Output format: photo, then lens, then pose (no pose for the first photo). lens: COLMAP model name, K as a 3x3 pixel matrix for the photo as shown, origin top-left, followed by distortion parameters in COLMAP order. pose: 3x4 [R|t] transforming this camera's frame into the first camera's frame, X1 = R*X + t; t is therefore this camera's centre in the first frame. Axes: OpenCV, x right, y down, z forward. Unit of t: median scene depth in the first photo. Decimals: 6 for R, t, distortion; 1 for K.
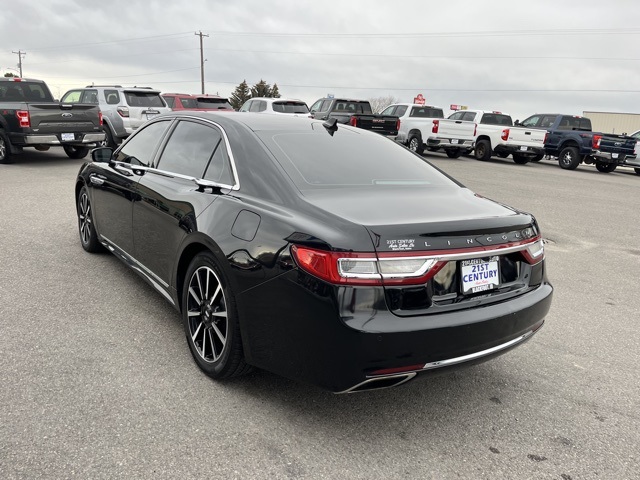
lens RADIAL K [[484.1, 0, 315.2], [0, 484.1, 234.6], [0, 0, 1]] dist [0.066847, -0.089506]
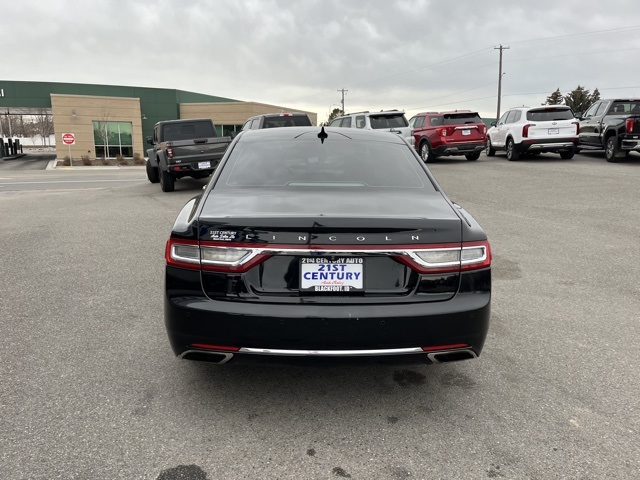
lens RADIAL K [[484.1, 0, 313.4], [0, 484.1, 243.1], [0, 0, 1]] dist [0.066847, -0.089506]
pose [[0.823947, 0.054821, -0.564009, 0.850489], [-0.066449, 0.997790, -0.000090, 0.021127], [0.562757, 0.037552, 0.825769, 0.170910]]
